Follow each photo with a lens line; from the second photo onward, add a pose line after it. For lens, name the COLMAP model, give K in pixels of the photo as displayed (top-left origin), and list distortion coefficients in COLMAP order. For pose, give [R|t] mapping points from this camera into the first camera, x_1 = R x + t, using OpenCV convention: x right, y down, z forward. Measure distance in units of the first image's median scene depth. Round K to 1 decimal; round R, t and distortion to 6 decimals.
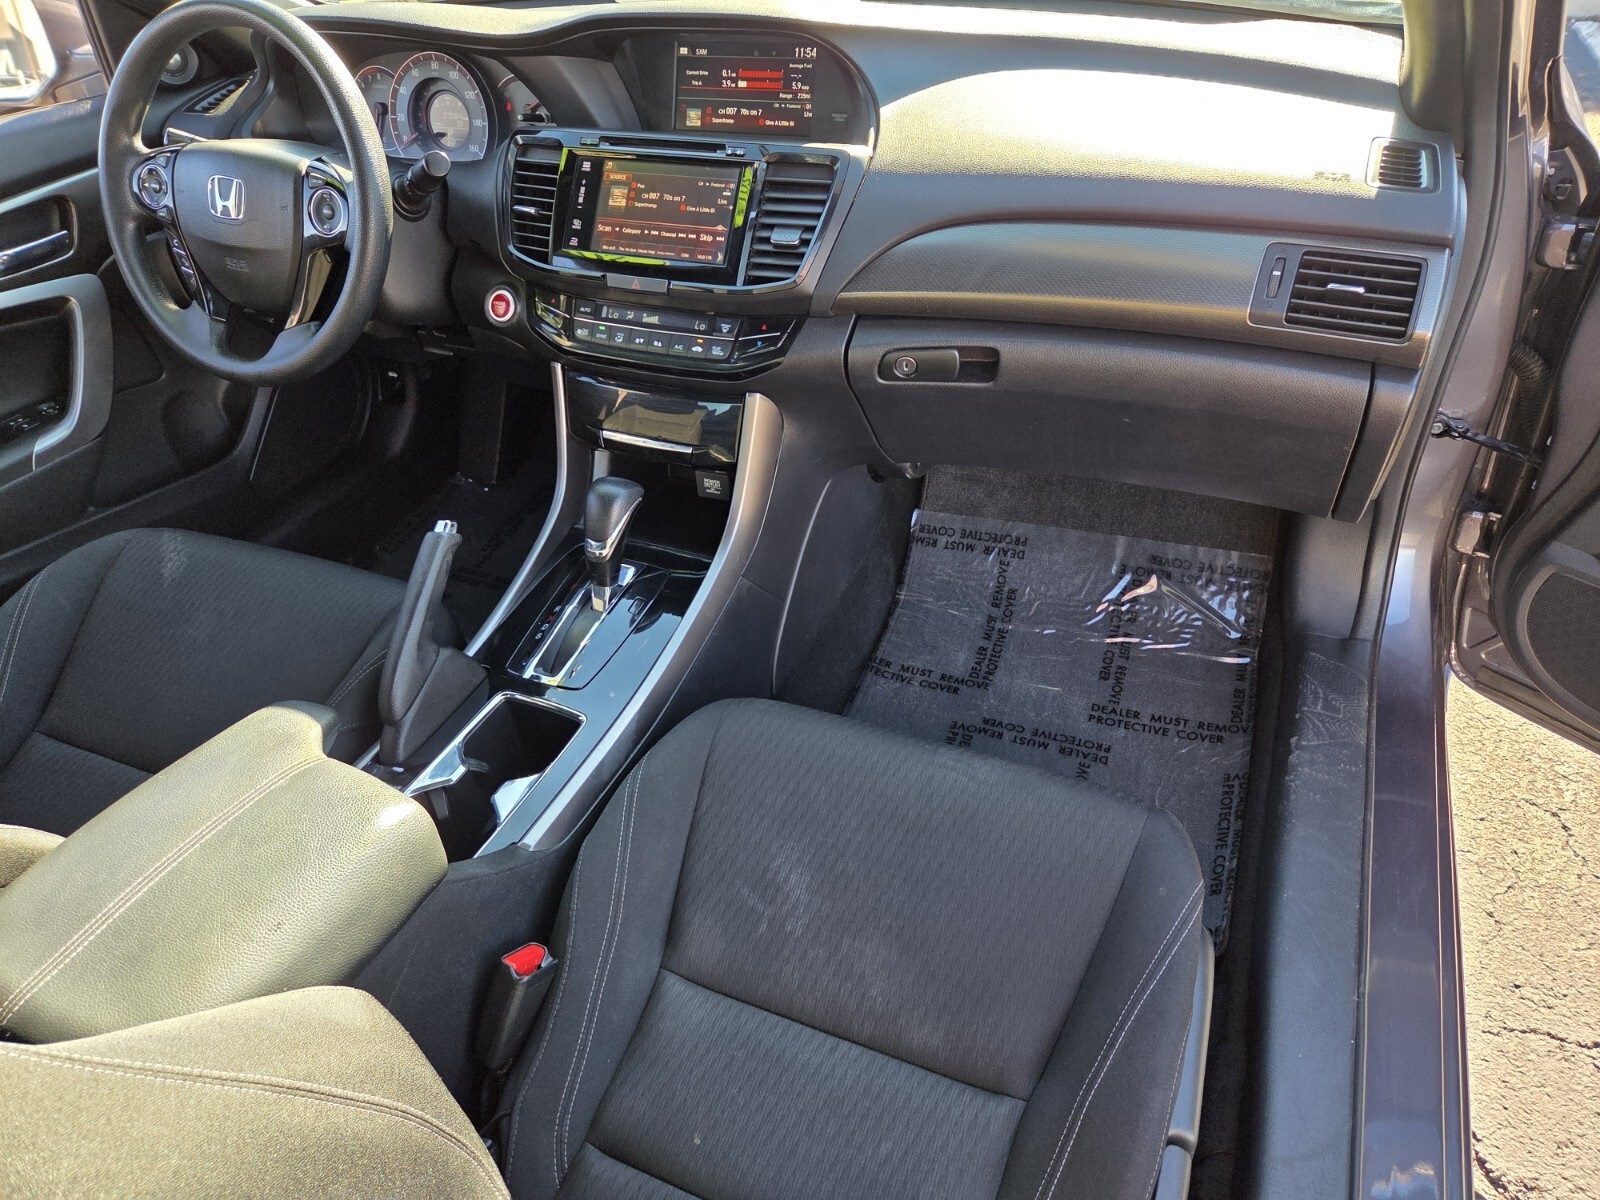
lens RADIAL K [[1101.8, 0, 800.0], [0, 1101.8, 600.0], [0, 0, 1]] dist [0.044619, -0.063334]
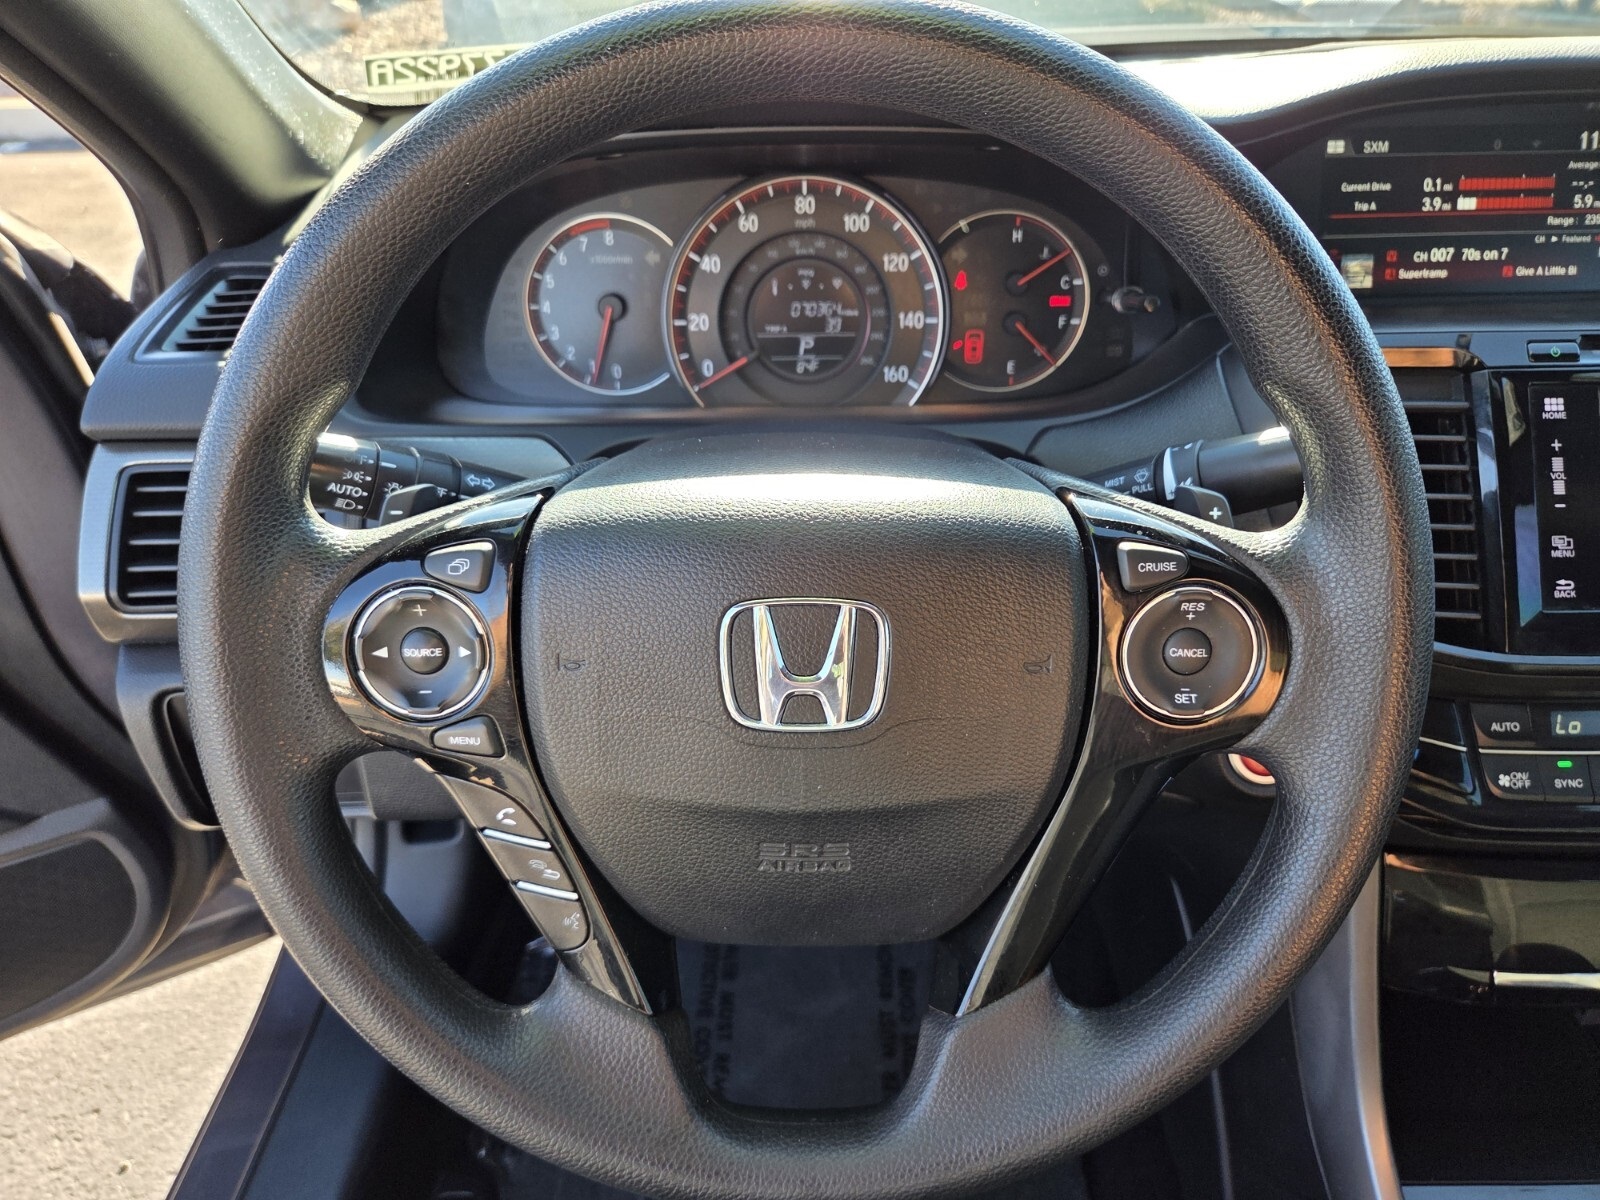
lens RADIAL K [[1101.8, 0, 800.0], [0, 1101.8, 600.0], [0, 0, 1]] dist [0.044619, -0.063334]
pose [[0.917466, -0.179237, 0.355149, -0.599926], [0.213244, 0.975234, -0.058697, -0.352958], [-0.335832, 0.129586, 0.932965, 0.711502]]
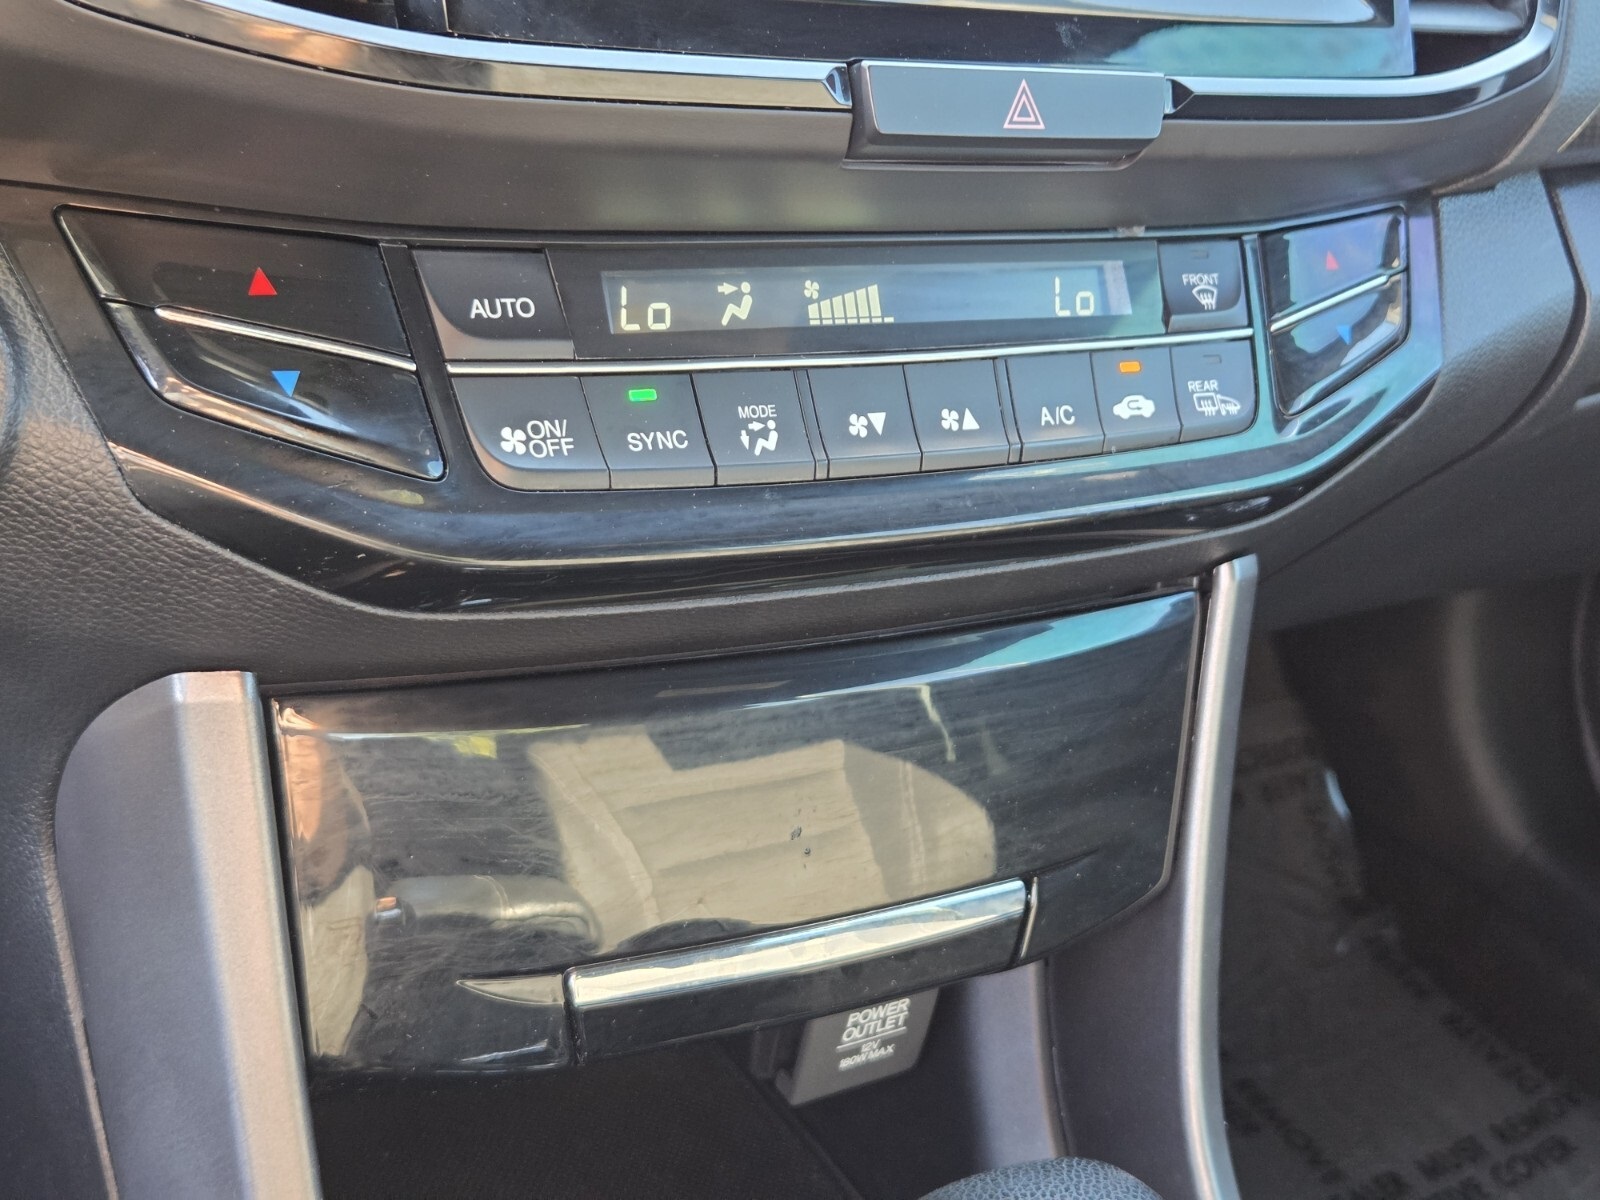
lens RADIAL K [[2188.1, 0, 792.4], [0, 2188.1, 562.1], [0, 0, 1]] dist [0.068828, -0.103675]
pose [[0.536012, -0.217933, 0.815596, -0.459066], [0.312845, 0.948597, 0.047869, -0.236027], [-0.784104, 0.229497, 0.576639, 0.811551]]
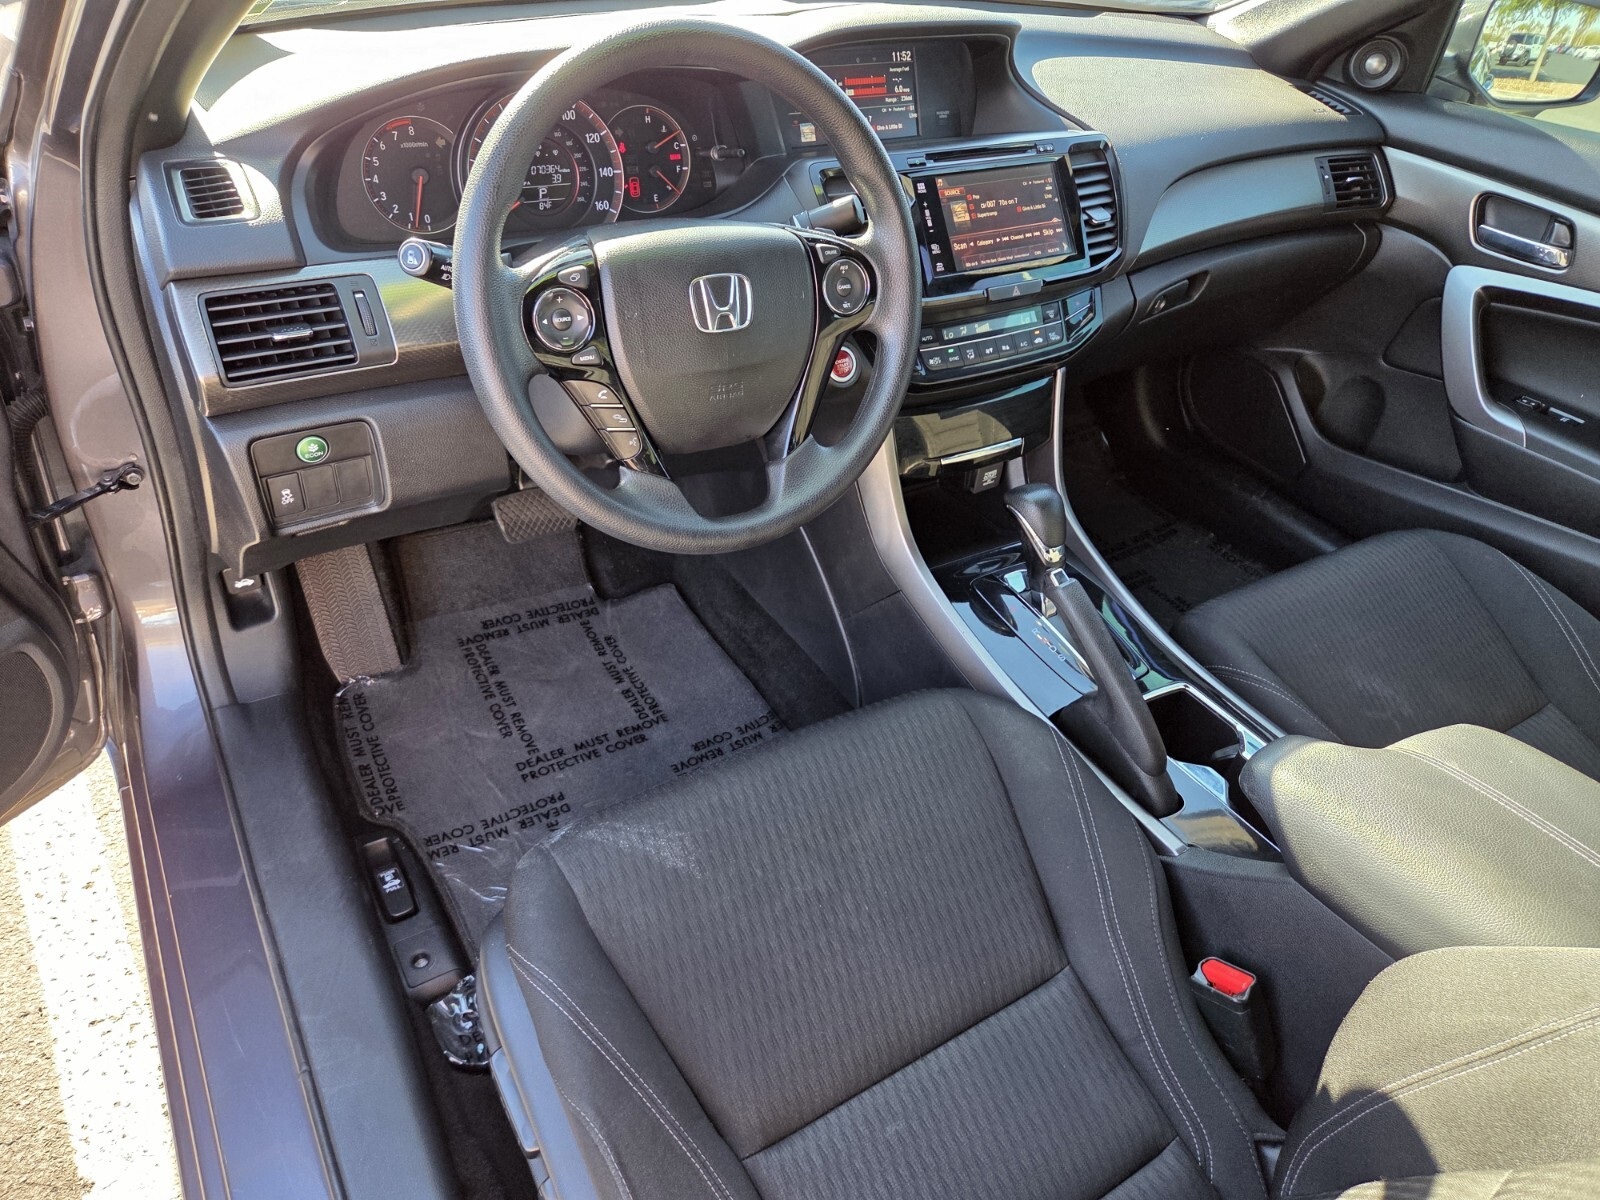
lens RADIAL K [[1057.2, 0, 798.1], [0, 1057.2, 576.9], [0, 0, 1]] dist [0.053650, -0.054034]
pose [[0.554962, -0.409220, 0.724263, -1.025399], [0.408260, 0.892557, 0.191482, -0.308553], [-0.724804, 0.189422, 0.662403, 0.534971]]
